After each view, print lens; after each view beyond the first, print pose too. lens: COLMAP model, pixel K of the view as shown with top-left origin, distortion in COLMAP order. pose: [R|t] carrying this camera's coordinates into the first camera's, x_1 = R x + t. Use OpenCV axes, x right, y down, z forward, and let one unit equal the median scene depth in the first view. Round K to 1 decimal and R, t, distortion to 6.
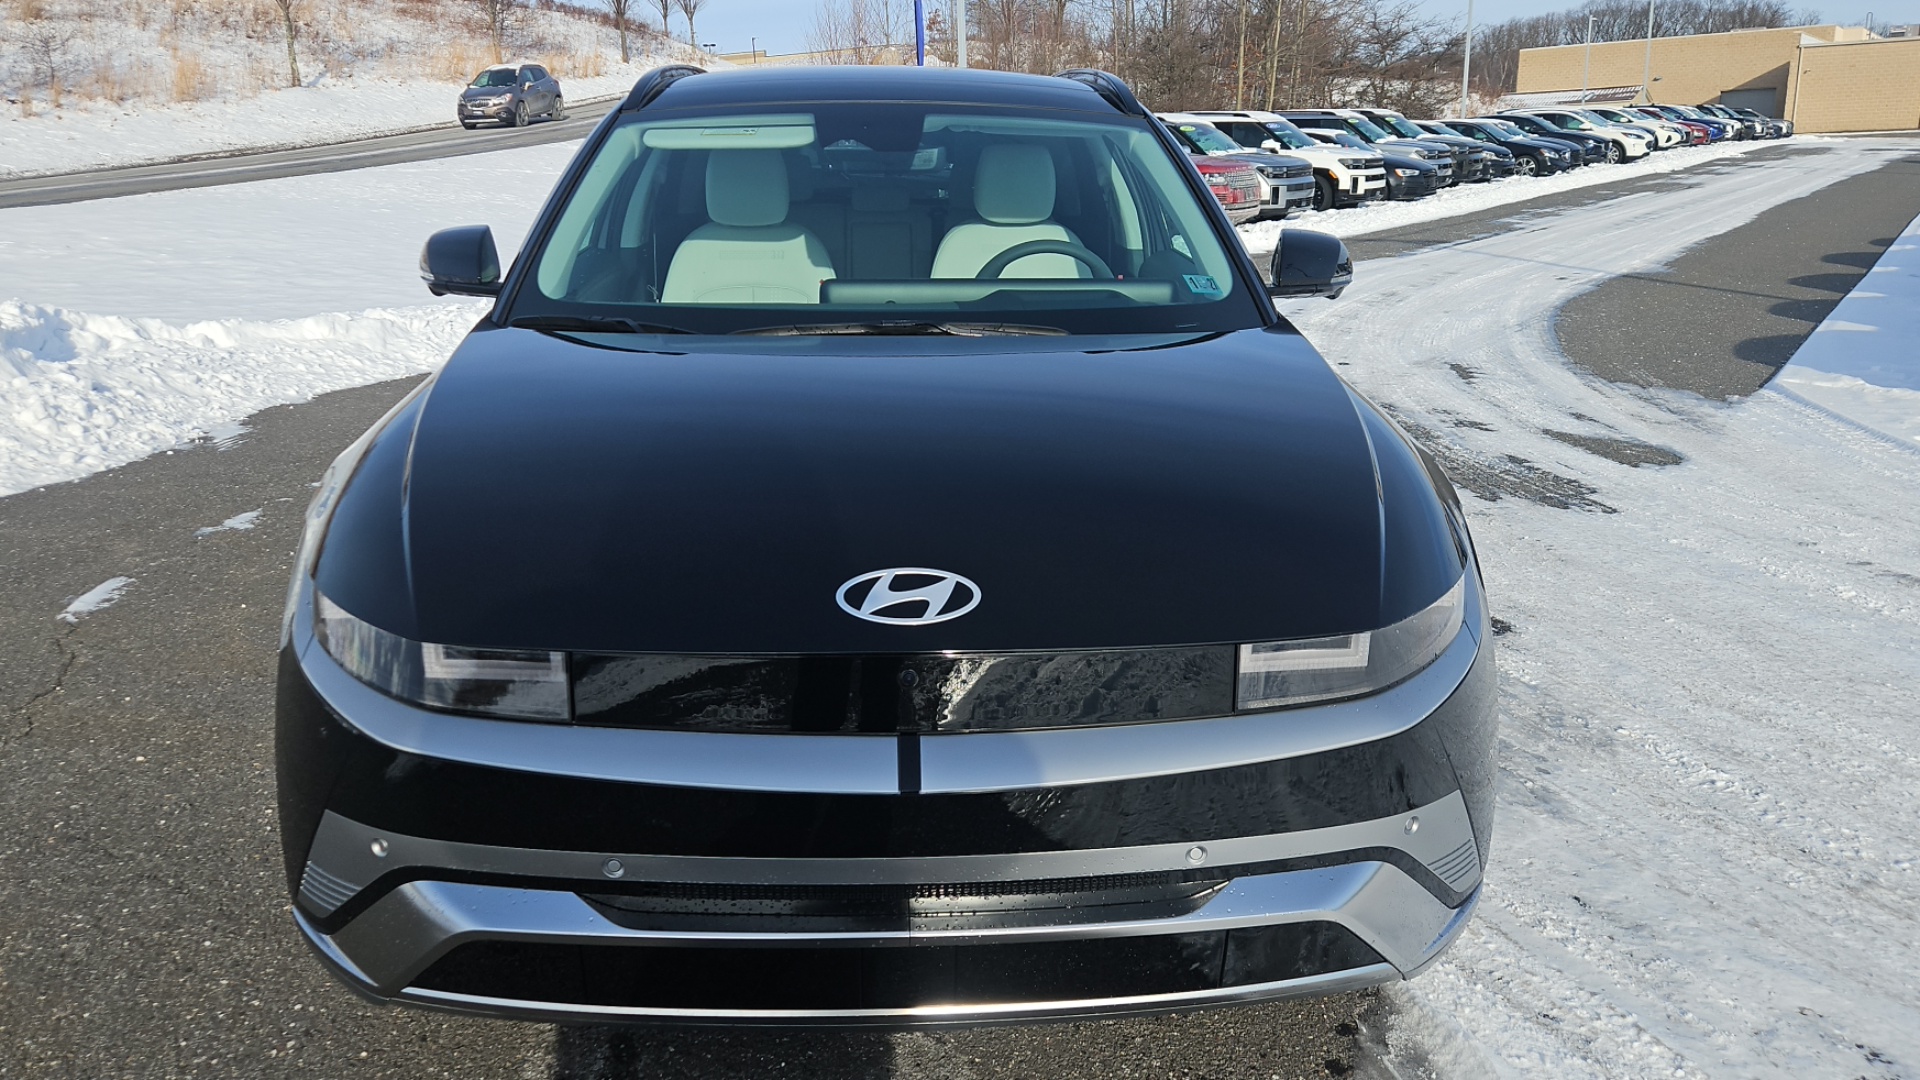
lens RADIAL K [[1394.9, 0, 959.3], [0, 1394.9, 543.5], [0, 0, 1]] dist [0.019810, -0.015047]
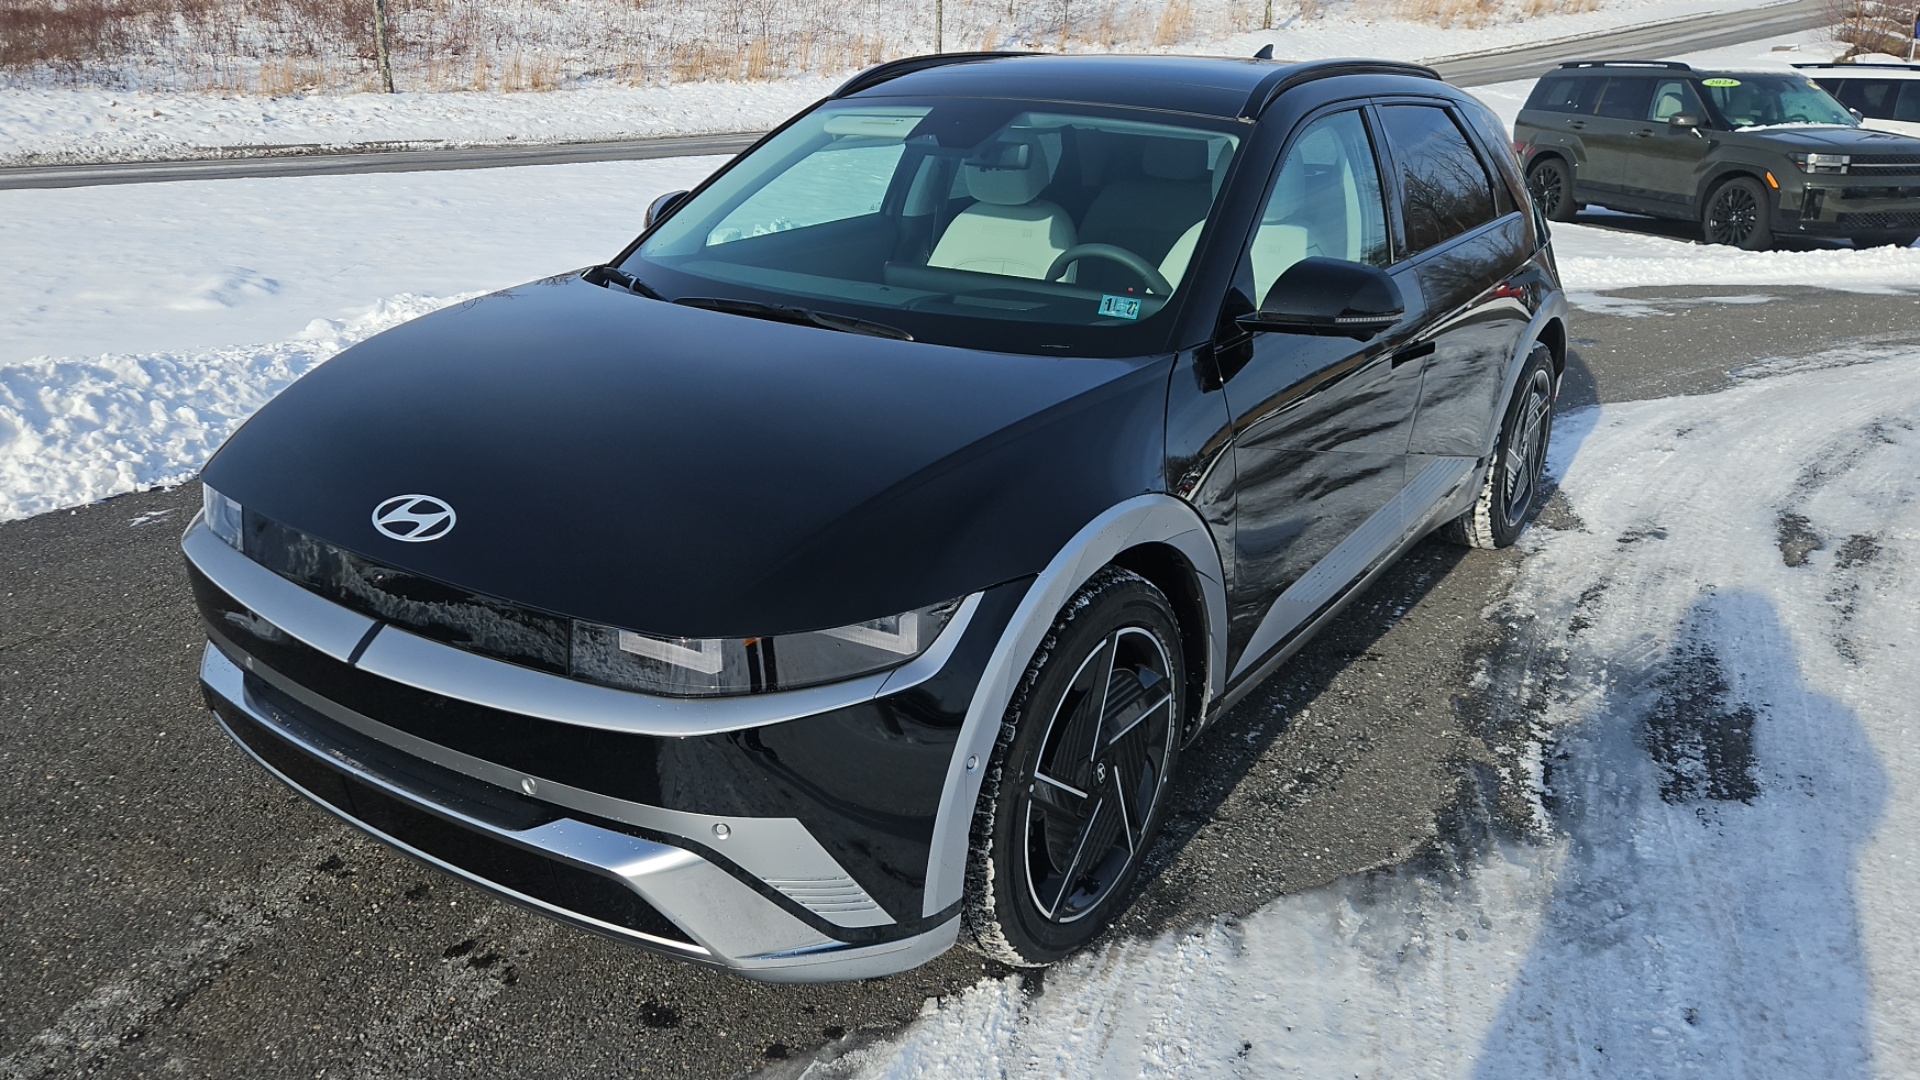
lens RADIAL K [[1394.9, 0, 960.1], [0, 1394.9, 534.2], [0, 0, 1]] dist [0.019810, -0.015047]
pose [[0.776641, 0.198874, -0.597727, 0.519242], [-0.176363, 0.979558, 0.096763, -0.076178], [0.604751, 0.030267, 0.795839, 0.127280]]
